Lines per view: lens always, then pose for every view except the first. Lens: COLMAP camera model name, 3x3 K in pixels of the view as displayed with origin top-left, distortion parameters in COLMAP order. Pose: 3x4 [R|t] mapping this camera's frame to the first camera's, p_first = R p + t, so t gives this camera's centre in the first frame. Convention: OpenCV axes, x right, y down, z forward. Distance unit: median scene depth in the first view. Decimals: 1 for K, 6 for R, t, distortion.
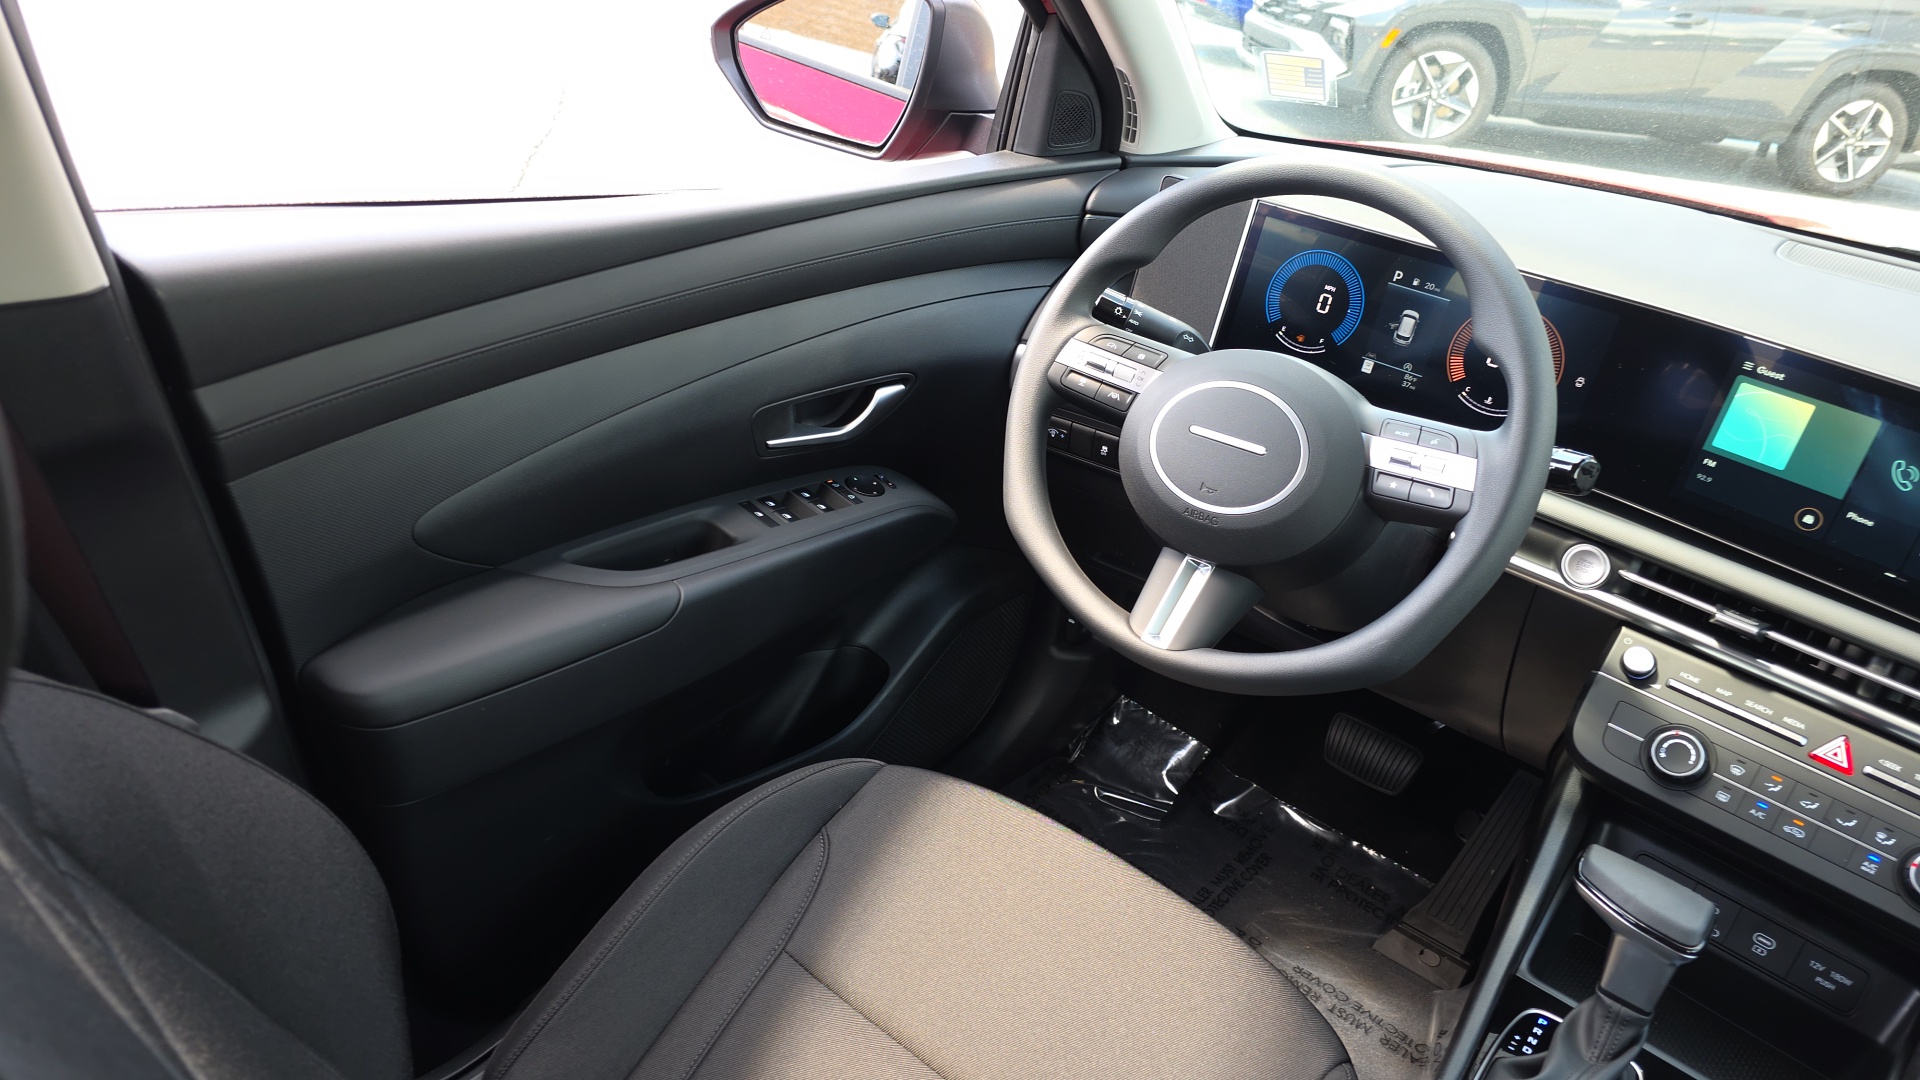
lens RADIAL K [[1300.6, 0, 942.9], [0, 1300.6, 521.9], [0, 0, 1]] dist [0.043219, -0.045644]
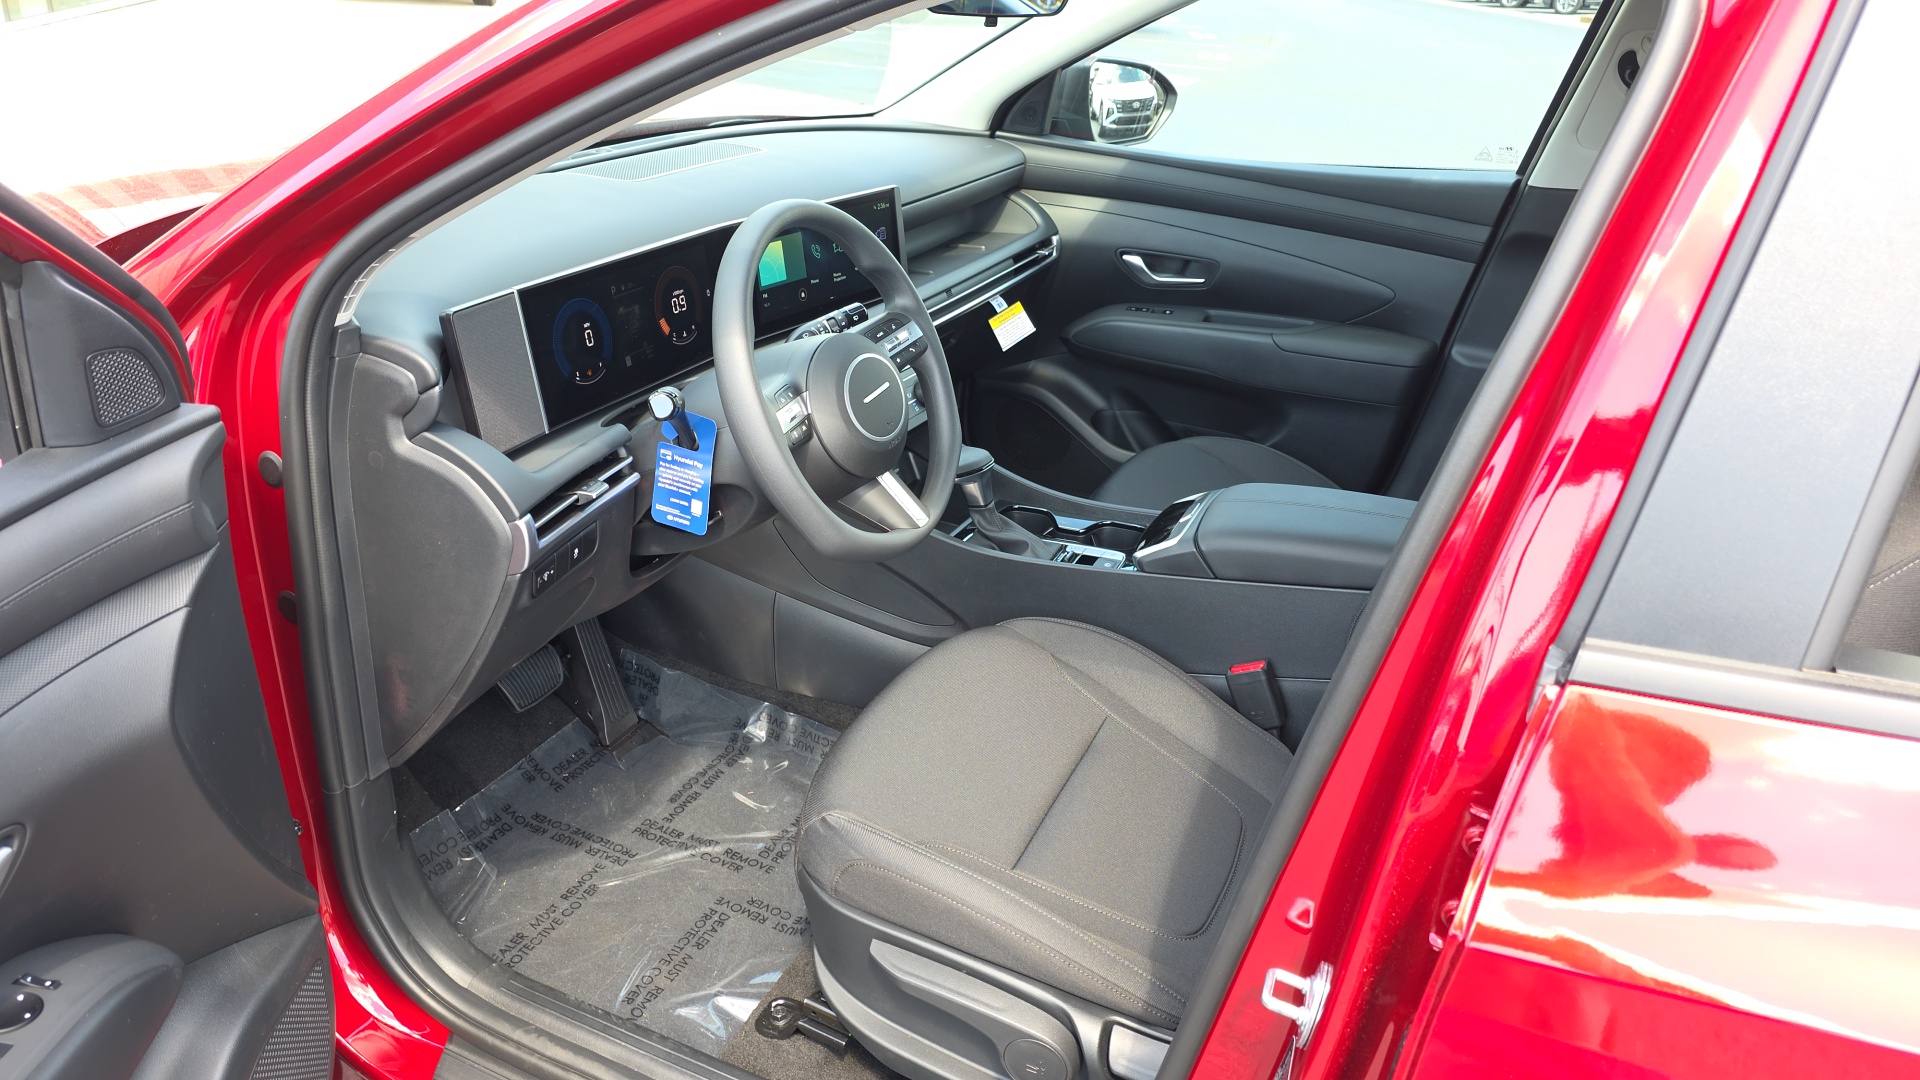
lens RADIAL K [[1321.1, 0, 947.5], [0, 1321.1, 540.8], [0, 0, 1]] dist [0.065488, -0.087113]
pose [[-0.254168, -0.535730, 0.805228, -1.096500], [0.366665, 0.717042, 0.592796, -0.794648], [-0.894961, 0.445919, 0.014185, 0.955139]]
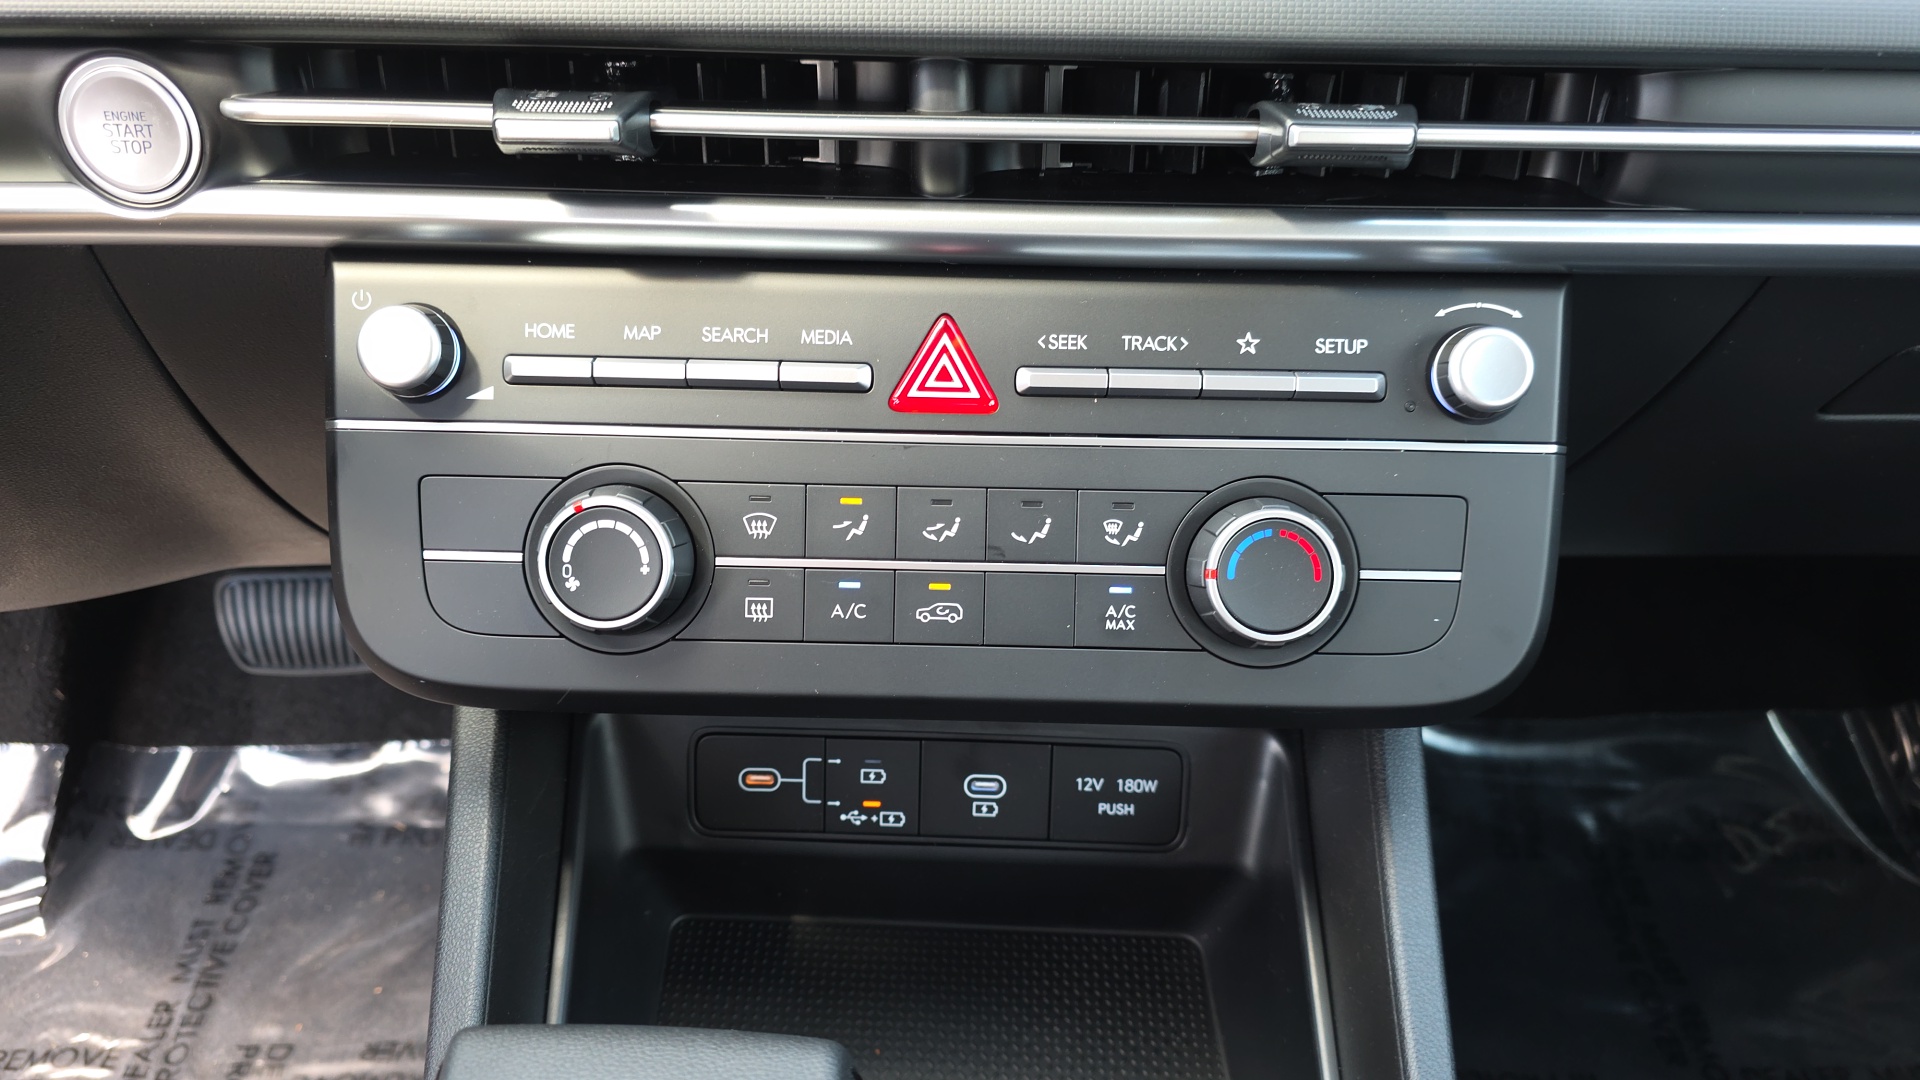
lens RADIAL K [[1321.1, 0, 947.5], [0, 1321.1, 540.8], [0, 0, 1]] dist [0.065488, -0.087113]
pose [[0.736619, -0.513105, 0.440586, 0.477724], [0.376853, 0.852356, 0.362588, 0.080379], [-0.561582, -0.101053, 0.821227, 0.669072]]
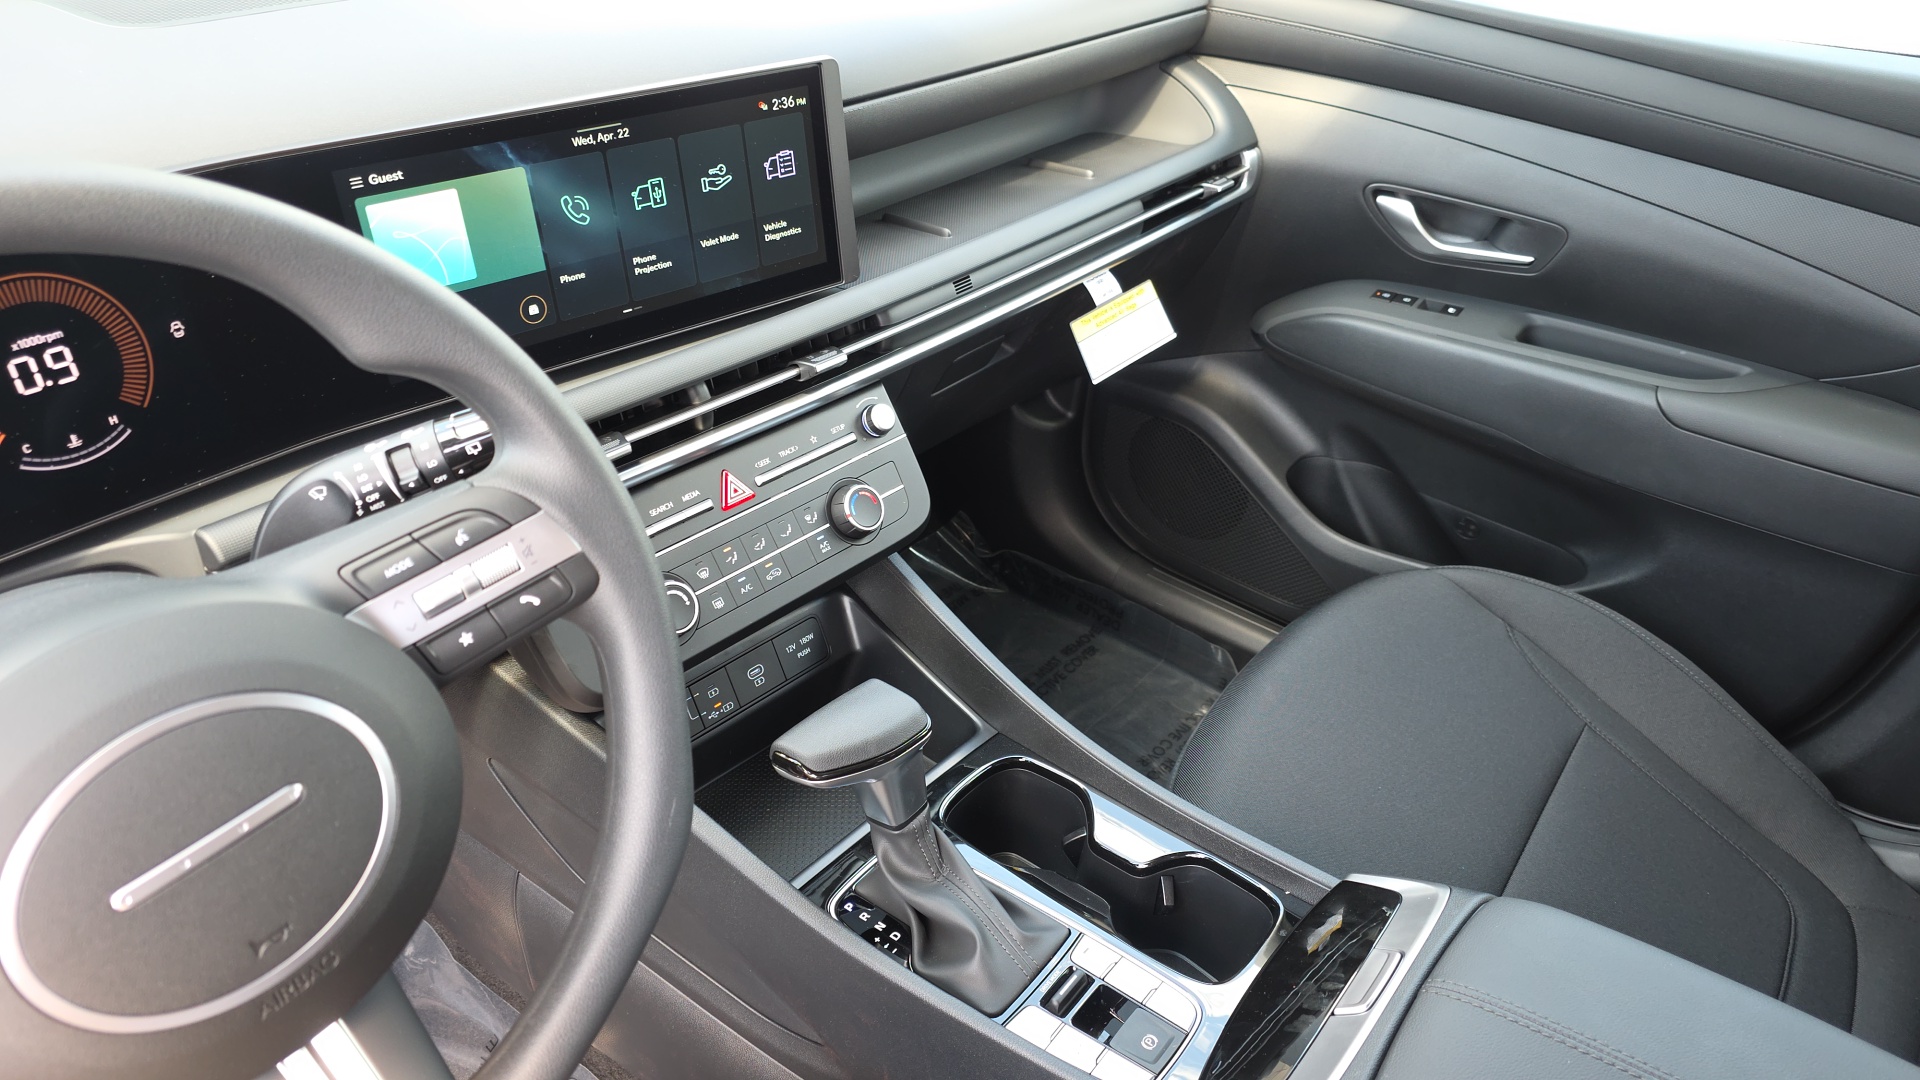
lens RADIAL K [[1297.5, 0, 951.2], [0, 1297.5, 538.9], [0, 0, 1]] dist [0.053165, -0.057091]
pose [[-0.016112, -0.654730, 0.755691, -0.053369], [0.411513, 0.684468, 0.601797, -0.289636], [-0.911261, 0.320673, 0.258402, 0.605005]]
